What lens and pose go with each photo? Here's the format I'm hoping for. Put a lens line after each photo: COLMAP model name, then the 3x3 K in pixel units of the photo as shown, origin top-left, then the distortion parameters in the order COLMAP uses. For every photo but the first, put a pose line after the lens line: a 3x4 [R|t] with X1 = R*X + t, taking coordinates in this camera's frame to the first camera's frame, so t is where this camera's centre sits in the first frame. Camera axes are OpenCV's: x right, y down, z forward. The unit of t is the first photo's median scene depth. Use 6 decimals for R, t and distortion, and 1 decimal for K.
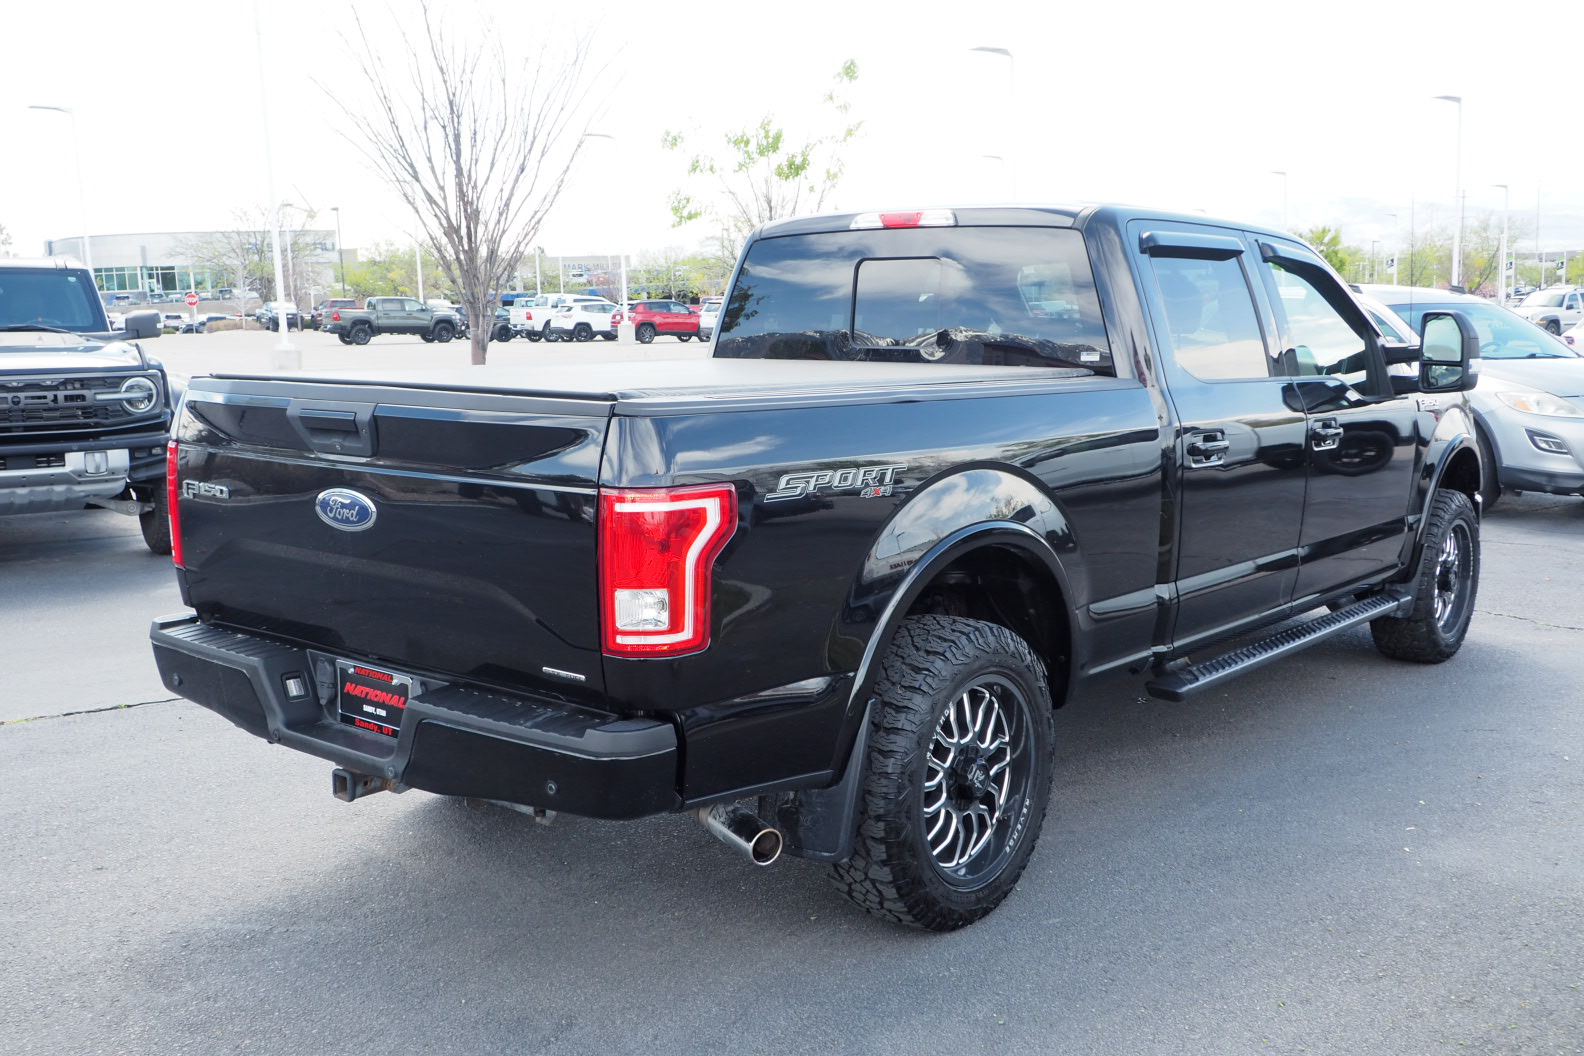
lens RADIAL K [[1516.7, 0, 781.7], [0, 1516.7, 536.8], [0, 0, 1]] dist [-0.020355, 0.000000]
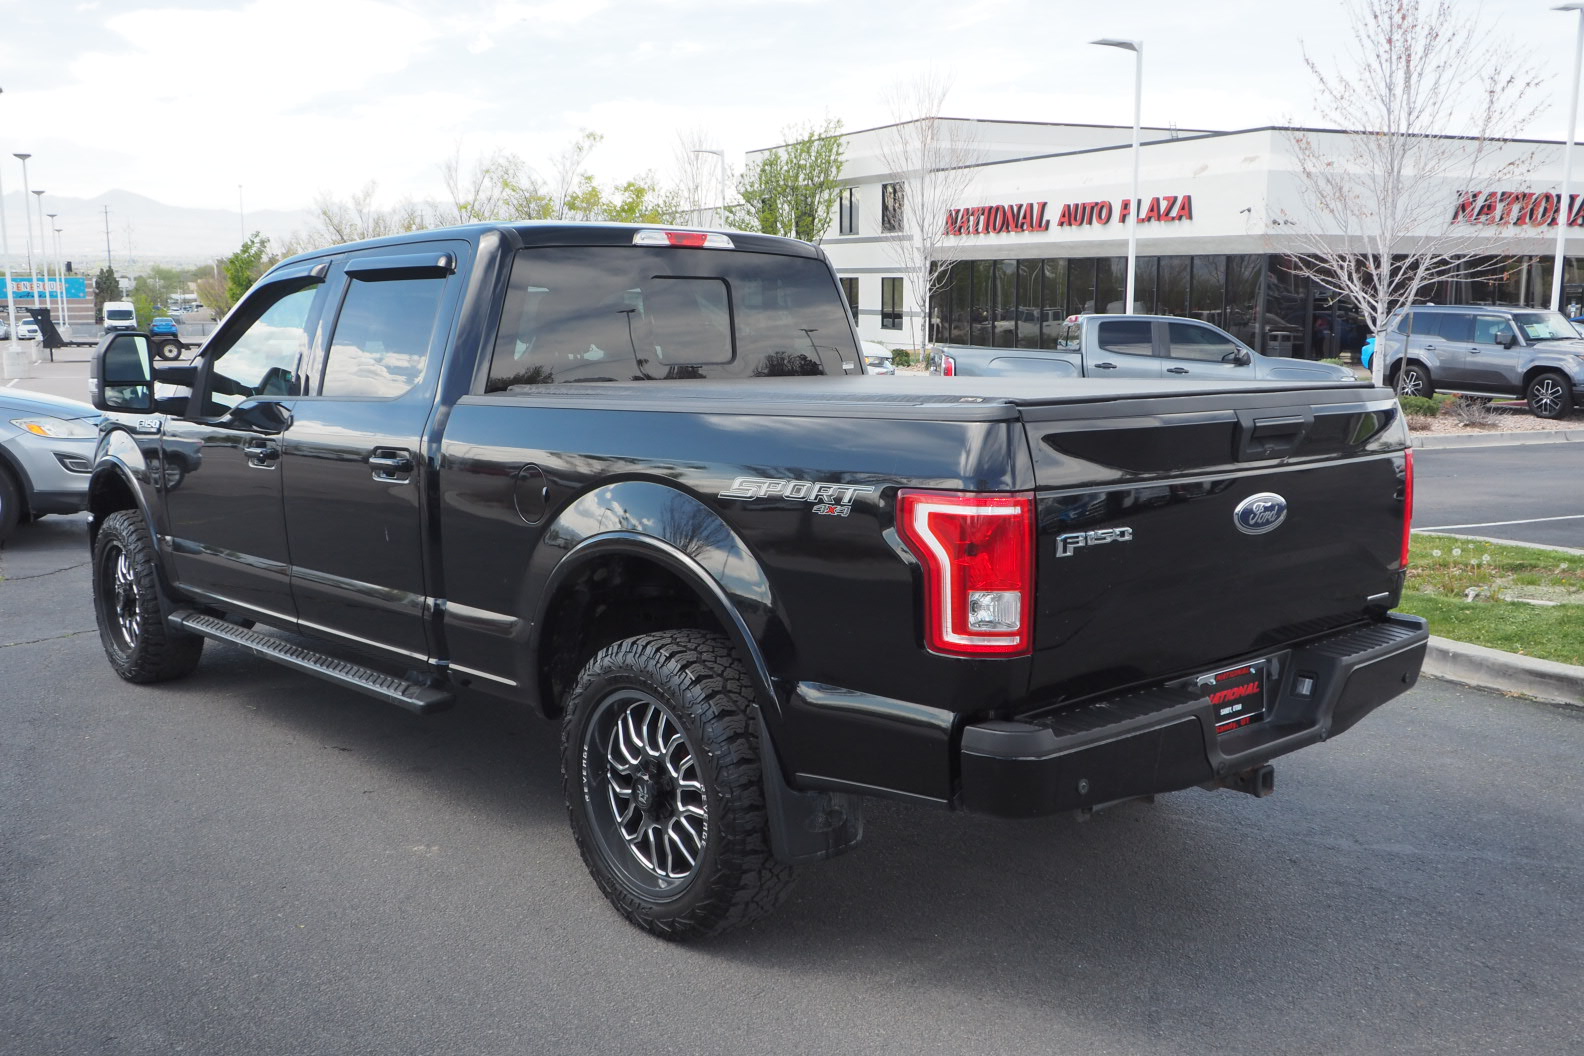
lens RADIAL K [[1469.5, 0, 790.9], [0, 1469.5, 530.9], [0, 0, 1]] dist [-0.019956, 0.000000]
pose [[0.150528, -0.128201, 0.980258, -1.342481], [0.150442, 0.982978, 0.105455, -0.162719], [-0.977092, 0.131599, 0.167252, 1.169004]]
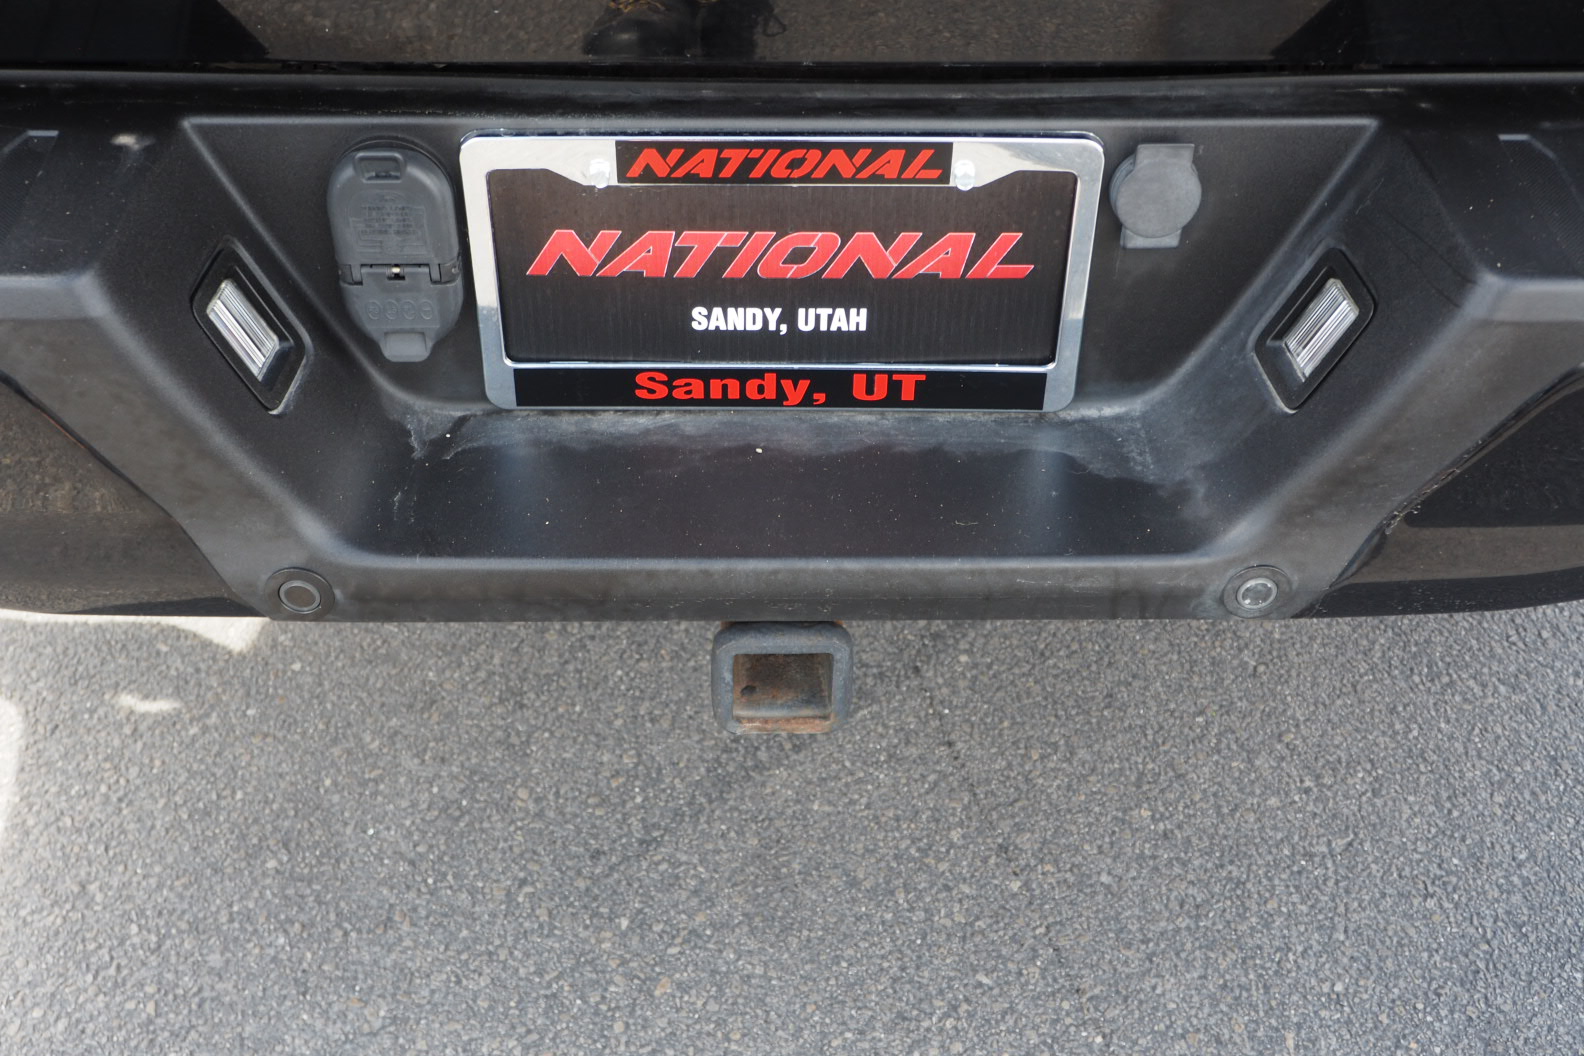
lens RADIAL K [[1741.0, 0, 778.2], [0, 1741.0, 515.2], [0, 0, 1]] dist [-0.002454, 0.000000]
pose [[0.760045, -0.422795, 0.493533, -0.423148], [0.085189, 0.817700, 0.569307, -0.002336], [-0.644262, -0.390656, 0.657506, 0.872830]]
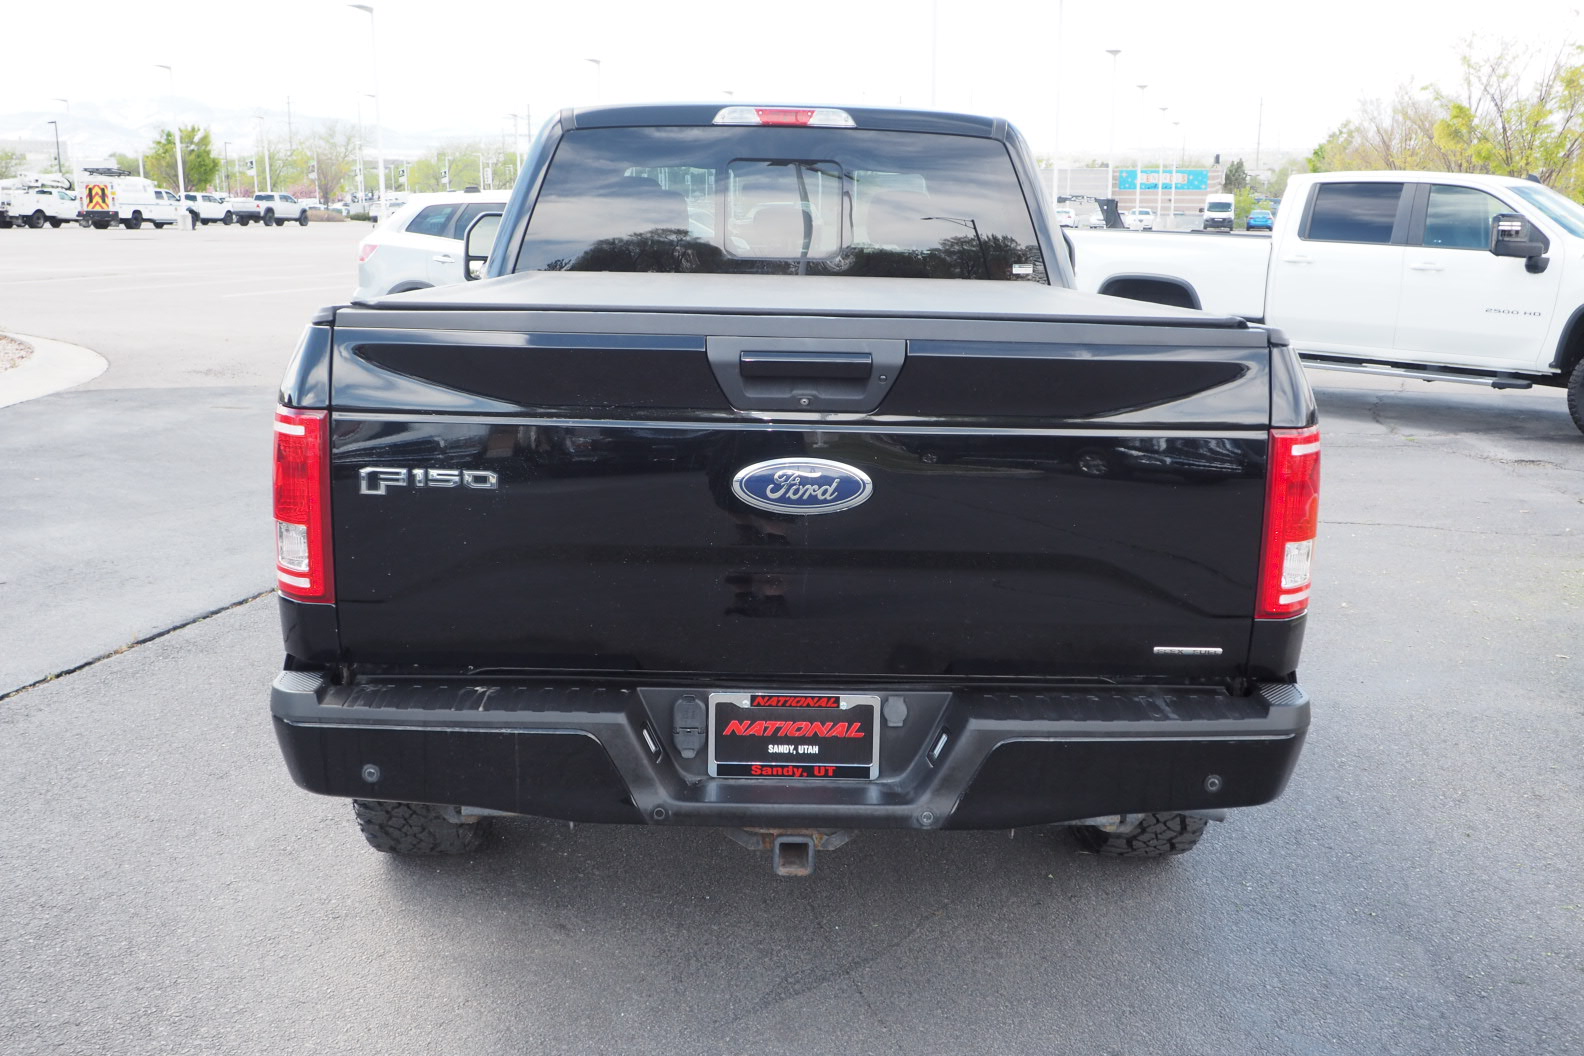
lens RADIAL K [[1516.7, 0, 790.8], [0, 1516.7, 518.9], [0, 0, 1]] dist [-0.020355, 0.000000]
pose [[0.759146, -0.107139, 0.642043, -0.780376], [0.073992, 0.994171, 0.078412, -0.061274], [-0.646701, -0.012020, 0.762649, 0.451523]]
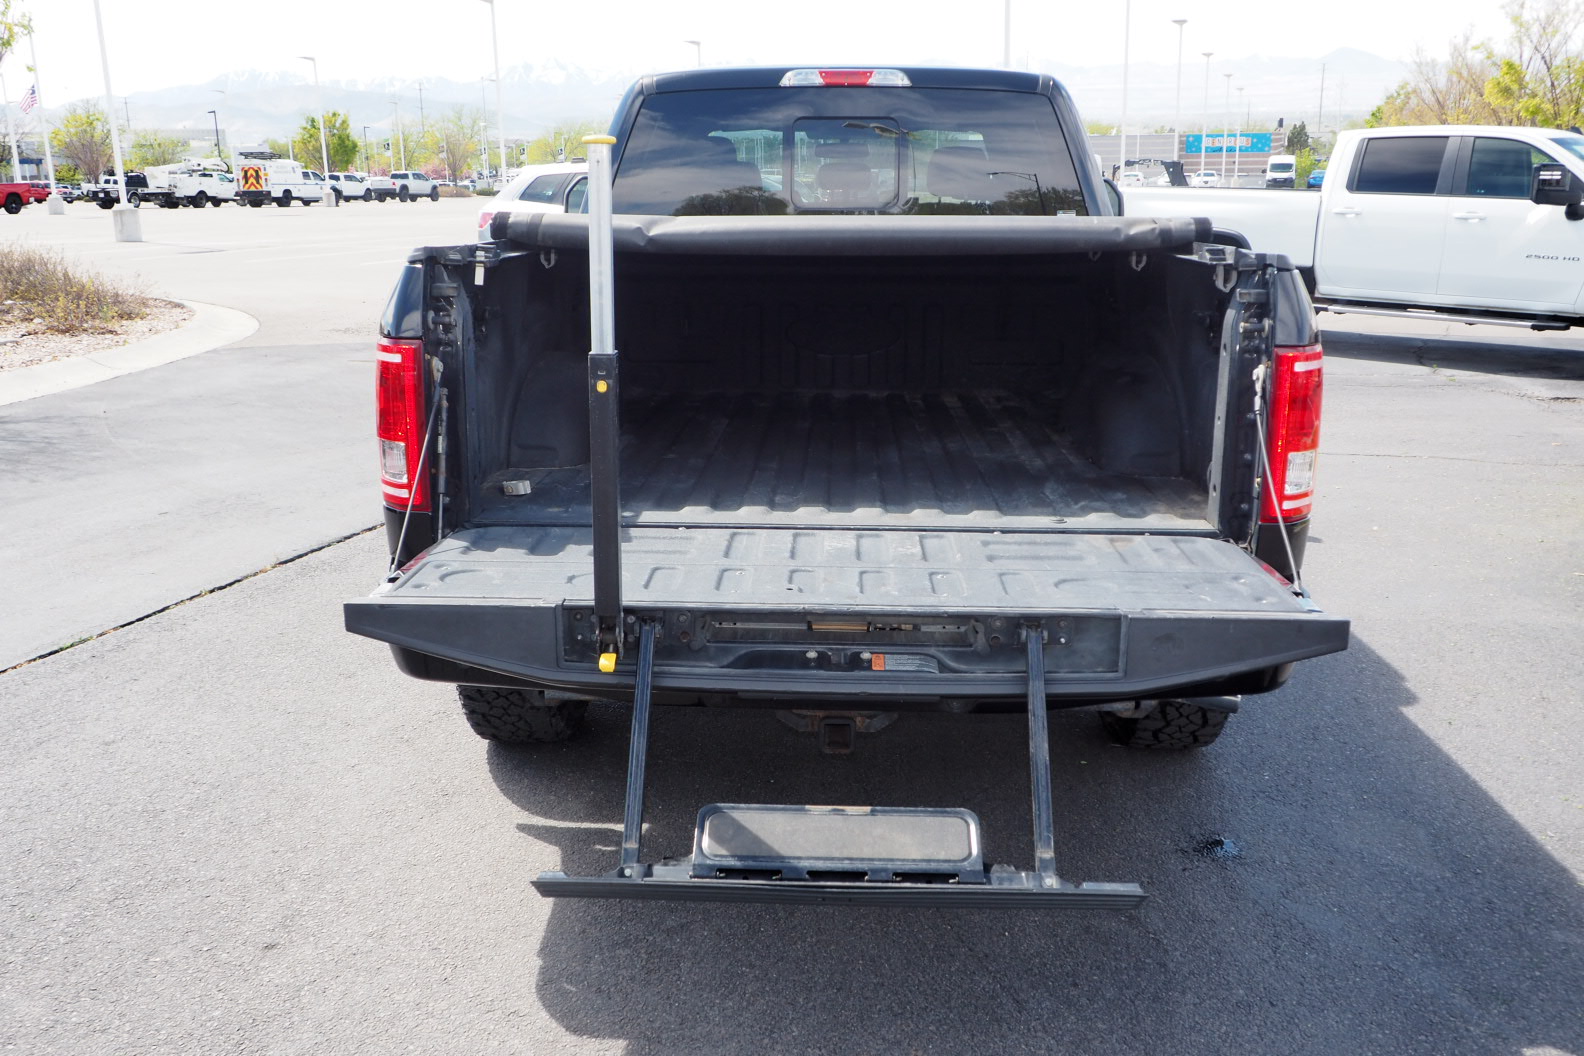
lens RADIAL K [[1388.6, 0, 786.9], [0, 1388.6, 520.0], [0, 0, 1]] dist [-0.026528, 0.010003]
pose [[0.799257, -0.135416, 0.585535, -0.771594], [0.085232, 0.989977, 0.112610, -0.043104], [-0.594915, -0.040098, 0.802788, 0.424445]]
